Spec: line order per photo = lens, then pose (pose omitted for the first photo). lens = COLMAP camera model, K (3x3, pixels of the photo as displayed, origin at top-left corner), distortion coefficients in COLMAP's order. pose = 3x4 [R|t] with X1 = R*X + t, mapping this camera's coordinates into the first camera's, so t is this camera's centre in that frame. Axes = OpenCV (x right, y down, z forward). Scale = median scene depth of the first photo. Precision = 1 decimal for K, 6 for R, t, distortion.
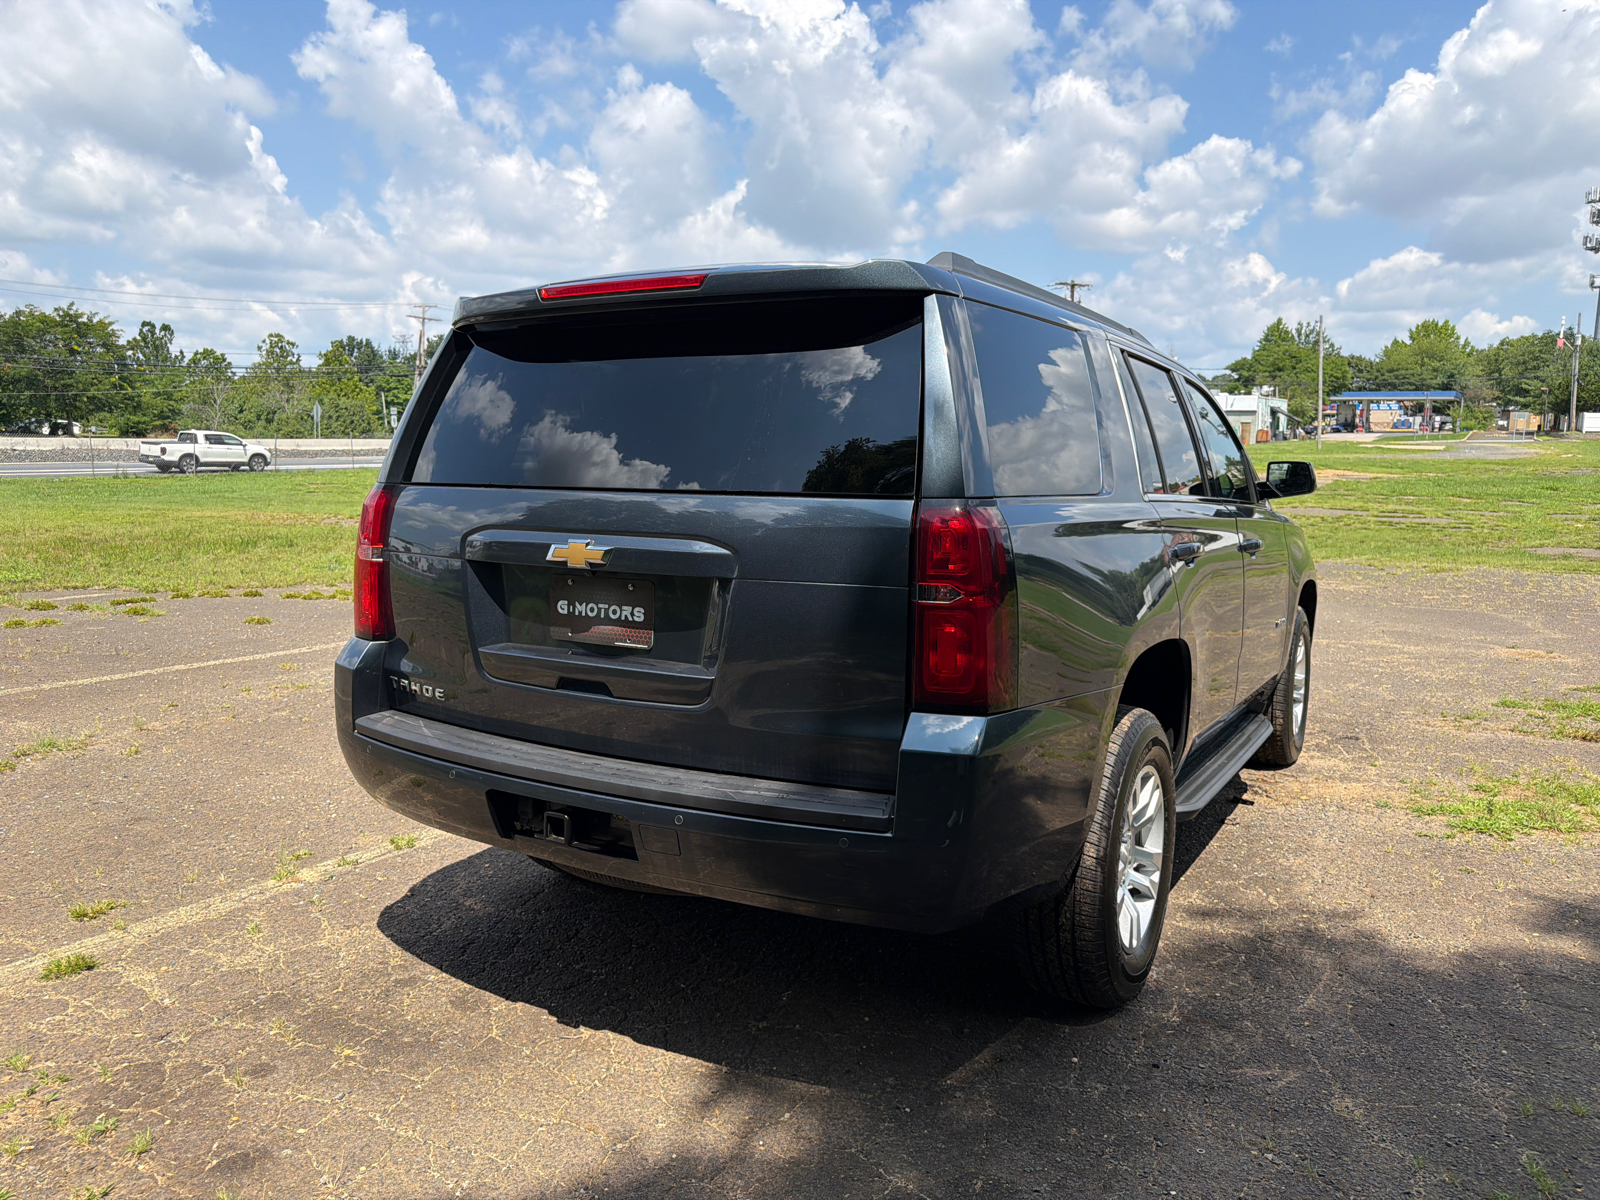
lens RADIAL K [[1131.7, 0, 794.4], [0, 1131.7, 584.3], [0, 0, 1]] dist [0.016184, -0.022978]
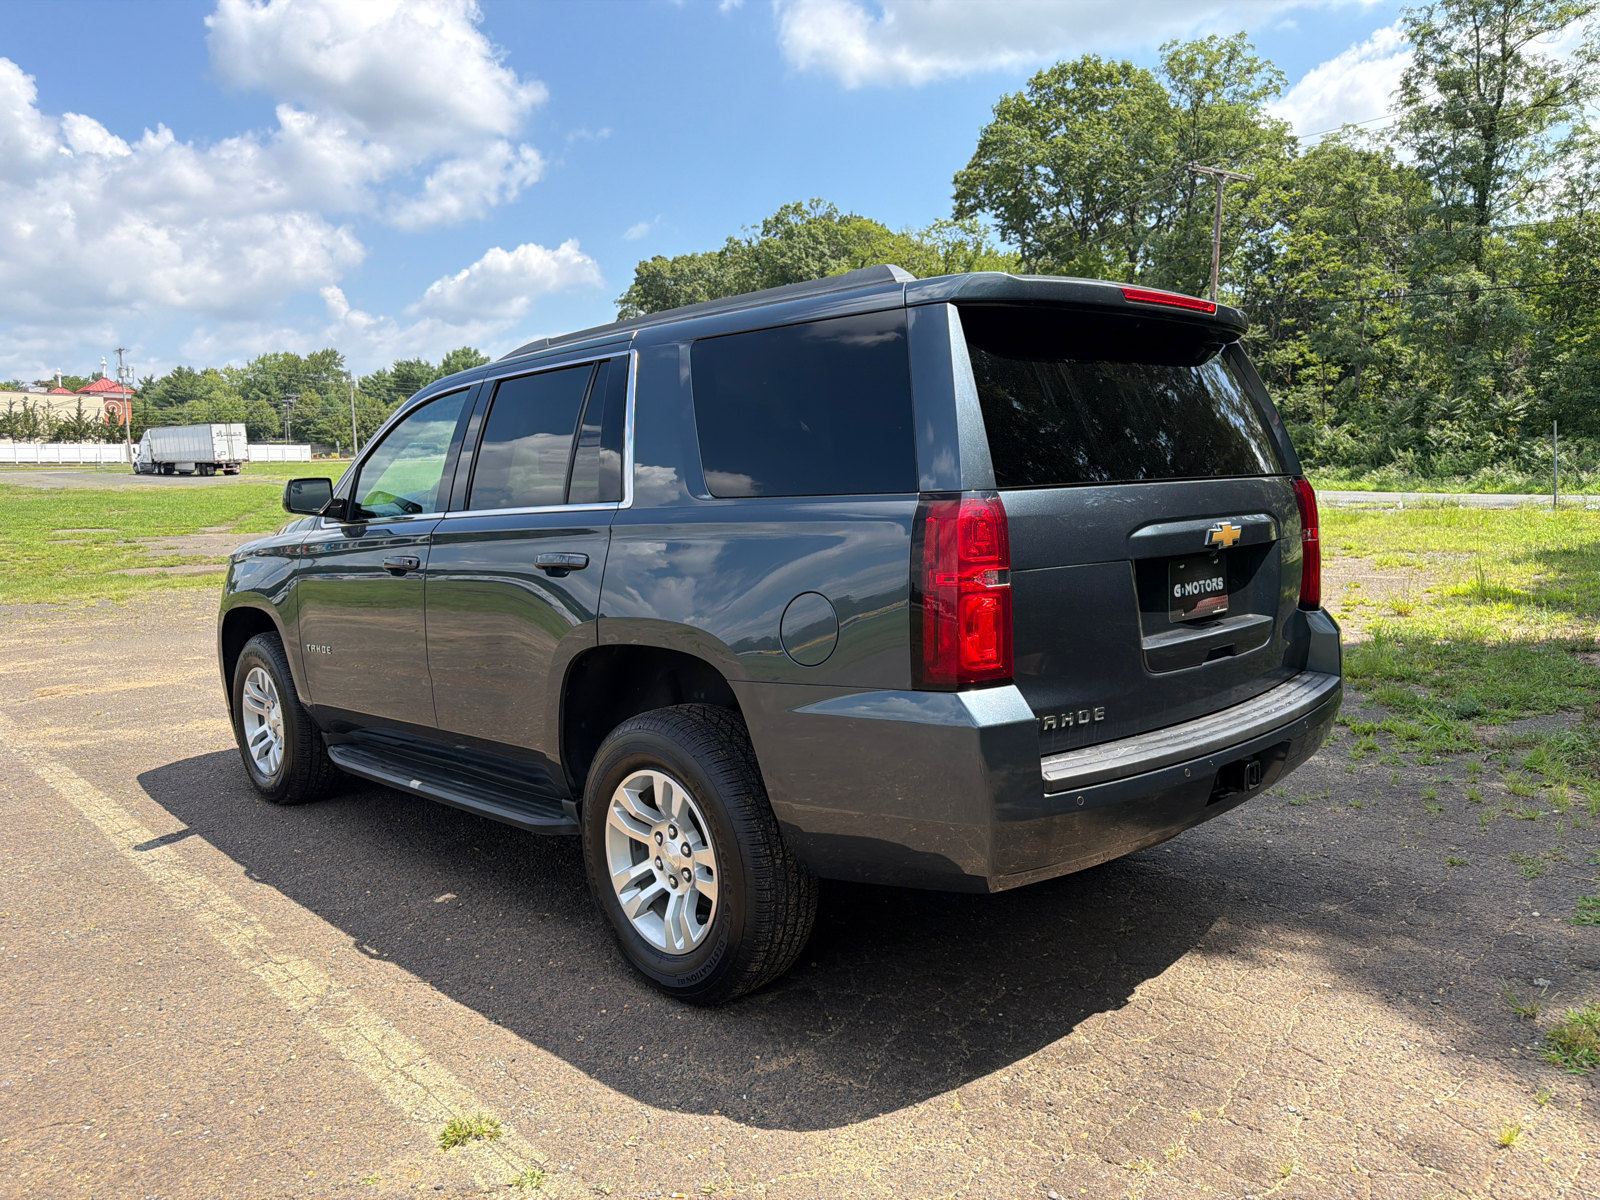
lens RADIAL K [[1131.7, 0, 791.1], [0, 1131.7, 607.0], [0, 0, 1]] dist [0.016184, -0.022978]
pose [[0.265361, -0.124077, 0.956132, -1.094512], [0.131404, 0.987086, 0.091625, -0.091416], [-0.955153, 0.101325, 0.278239, 0.867425]]
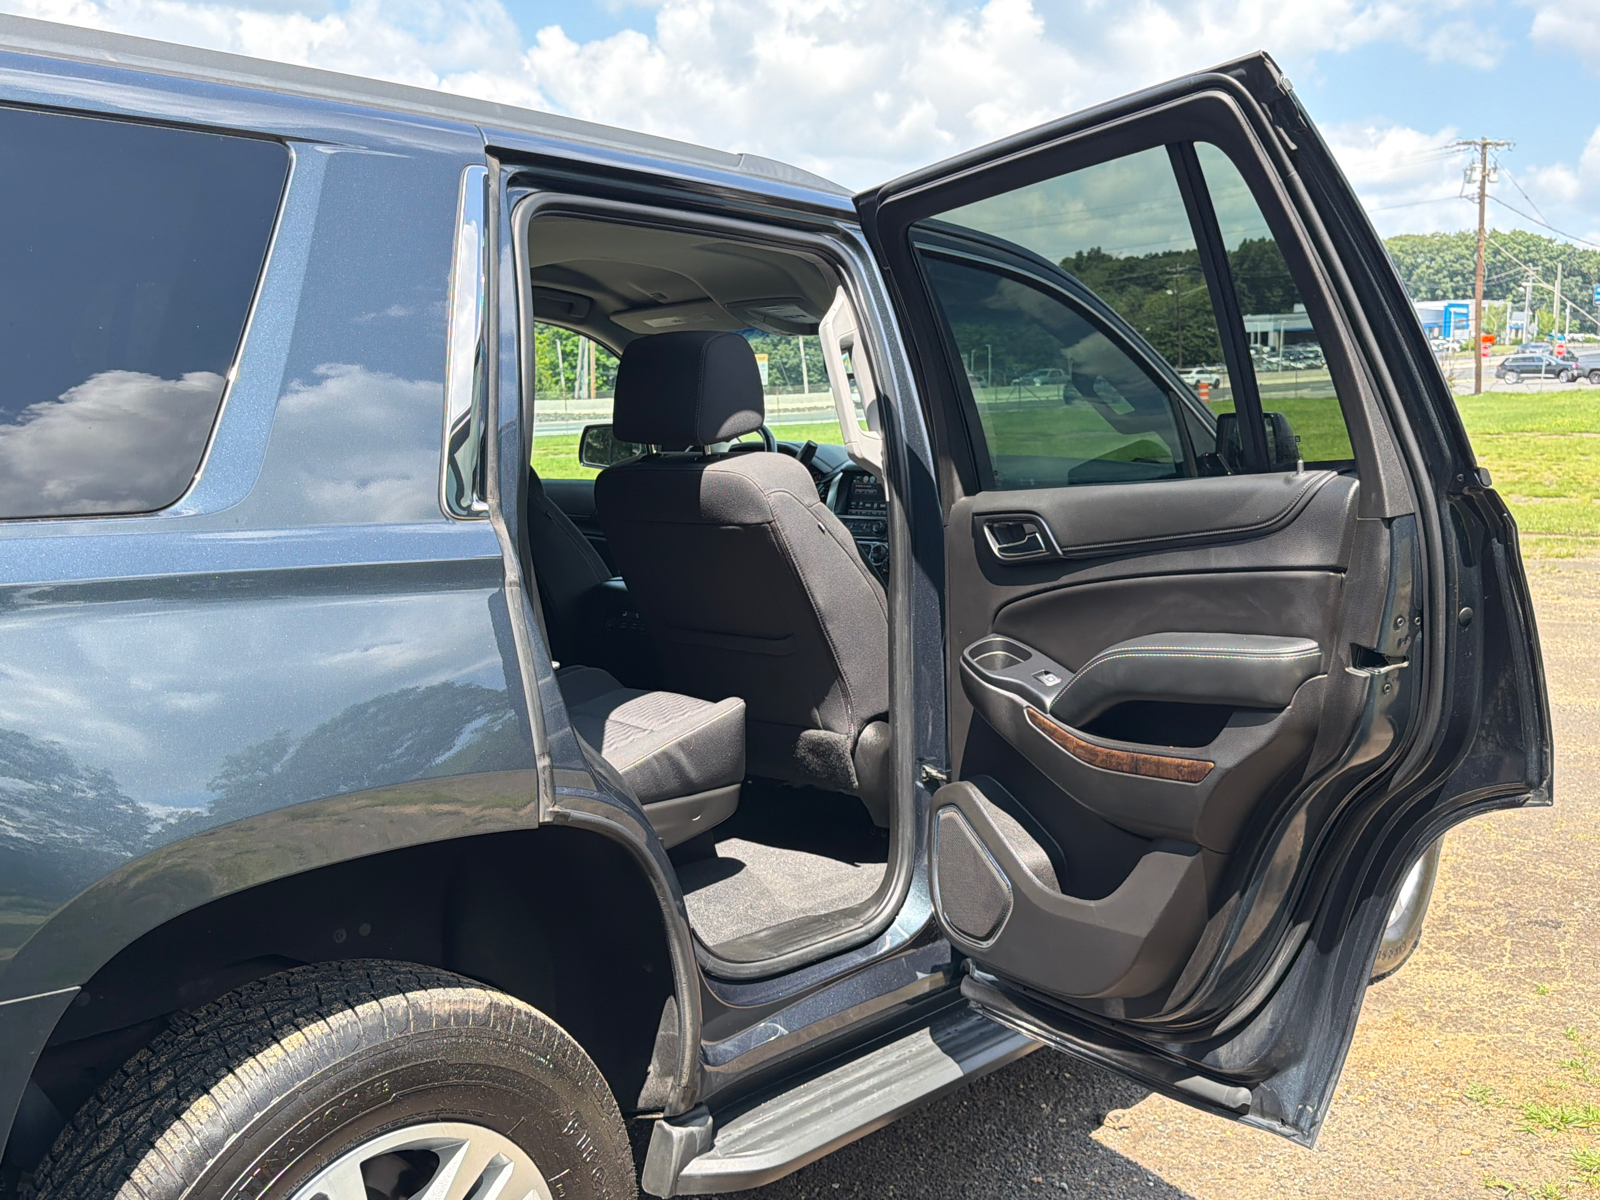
lens RADIAL K [[1527.5, 0, 795.0], [0, 1527.5, 607.1], [0, 0, 1]] dist [-0.000027, 0.000000]
pose [[0.979081, -0.001114, -0.203466, 0.544770], [0.004104, 0.999890, 0.014270, -0.046953], [0.203428, -0.014807, 0.978978, 0.426133]]
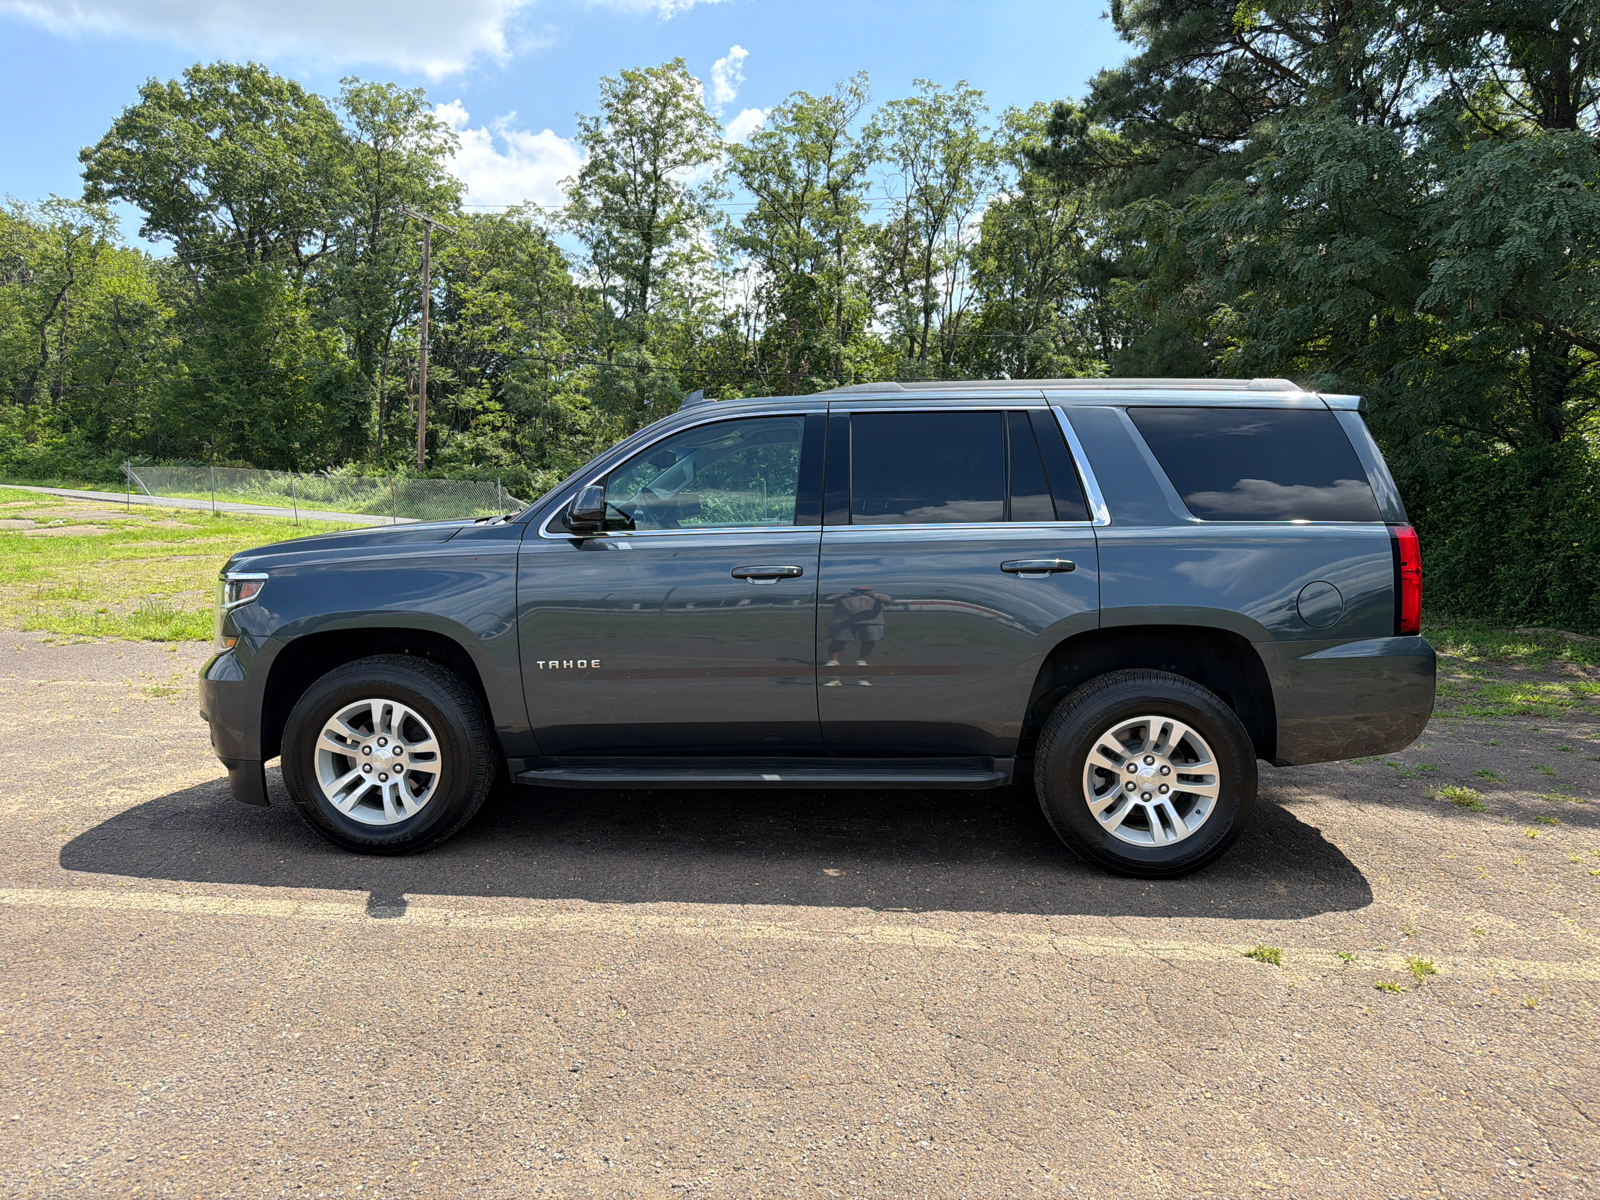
lens RADIAL K [[1131.7, 0, 775.2], [0, 1131.7, 623.0], [0, 0, 1]] dist [0.016184, -0.022978]
pose [[-0.453021, -0.106783, 0.885082, -1.197912], [0.070634, 0.985380, 0.155038, -0.228314], [-0.888697, 0.132752, -0.438855, 2.208460]]
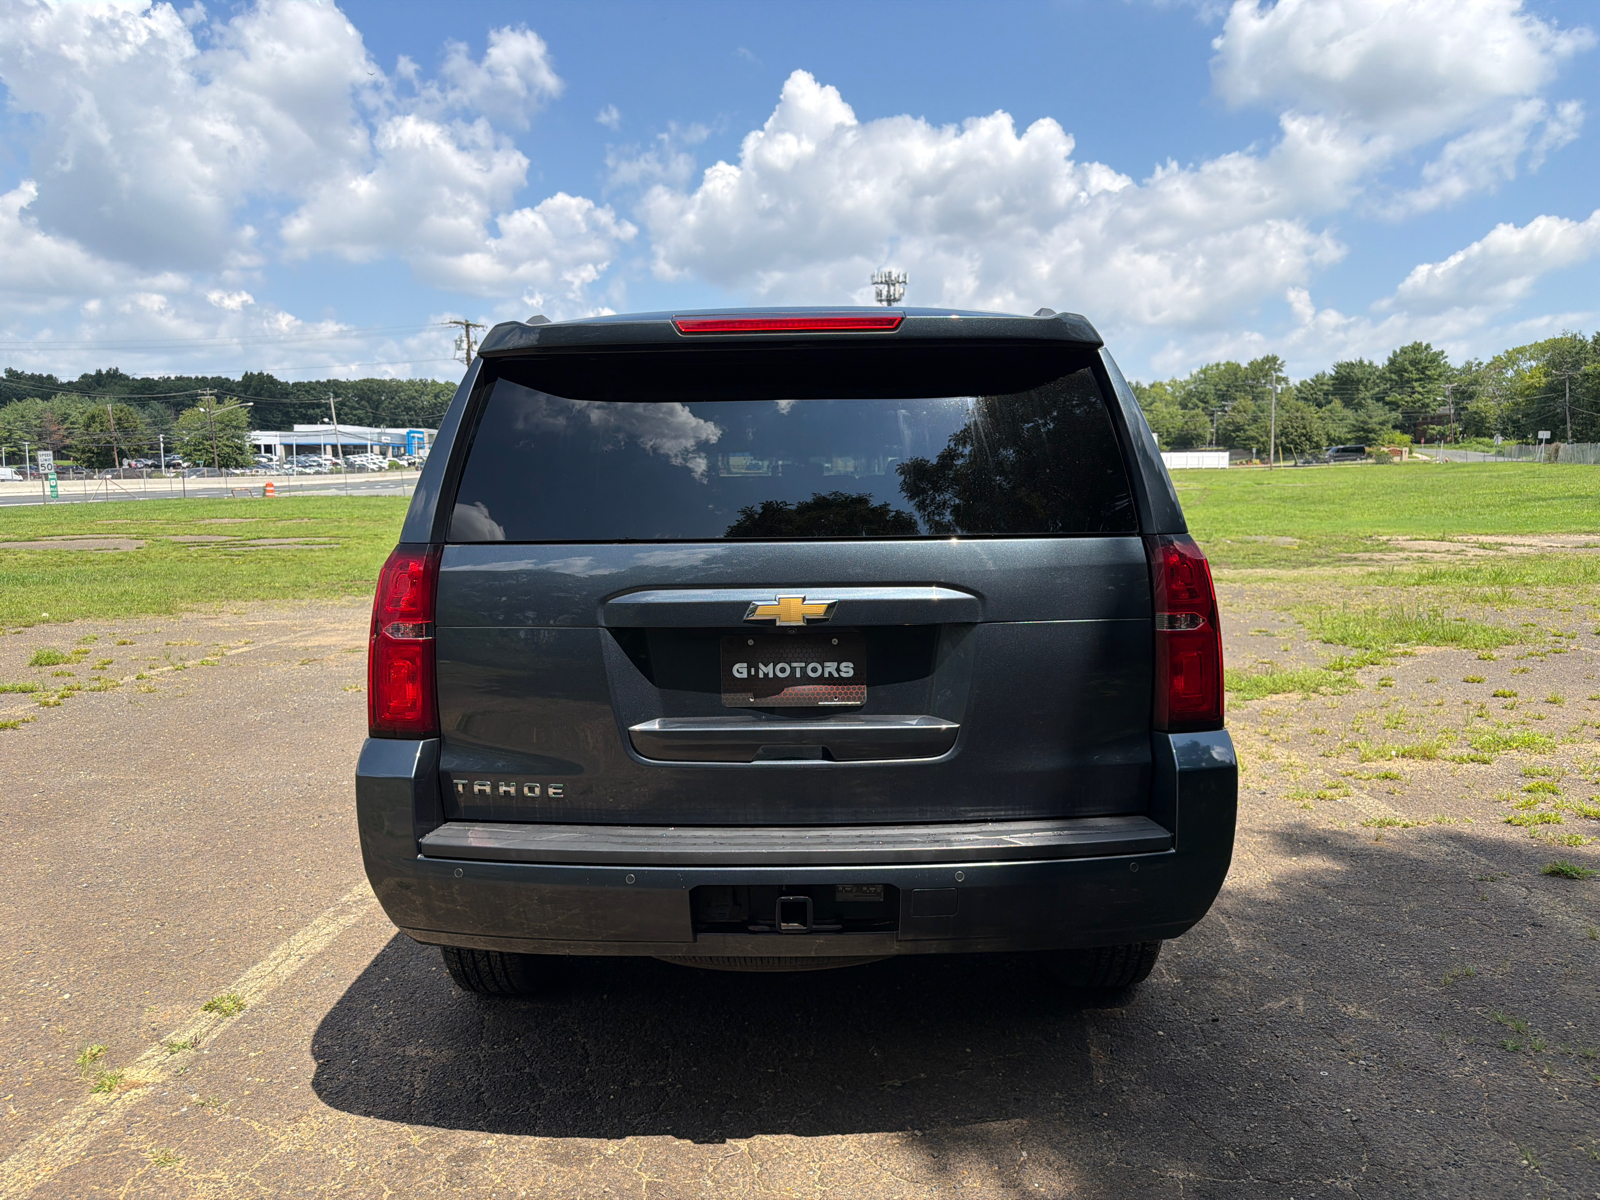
lens RADIAL K [[1131.7, 0, 793.4], [0, 1131.7, 595.5], [0, 0, 1]] dist [0.016184, -0.022978]
pose [[0.863883, -0.058957, 0.500230, -0.505768], [0.071495, 0.997423, -0.005914, -0.025562], [-0.498593, 0.040873, 0.865872, 0.163827]]
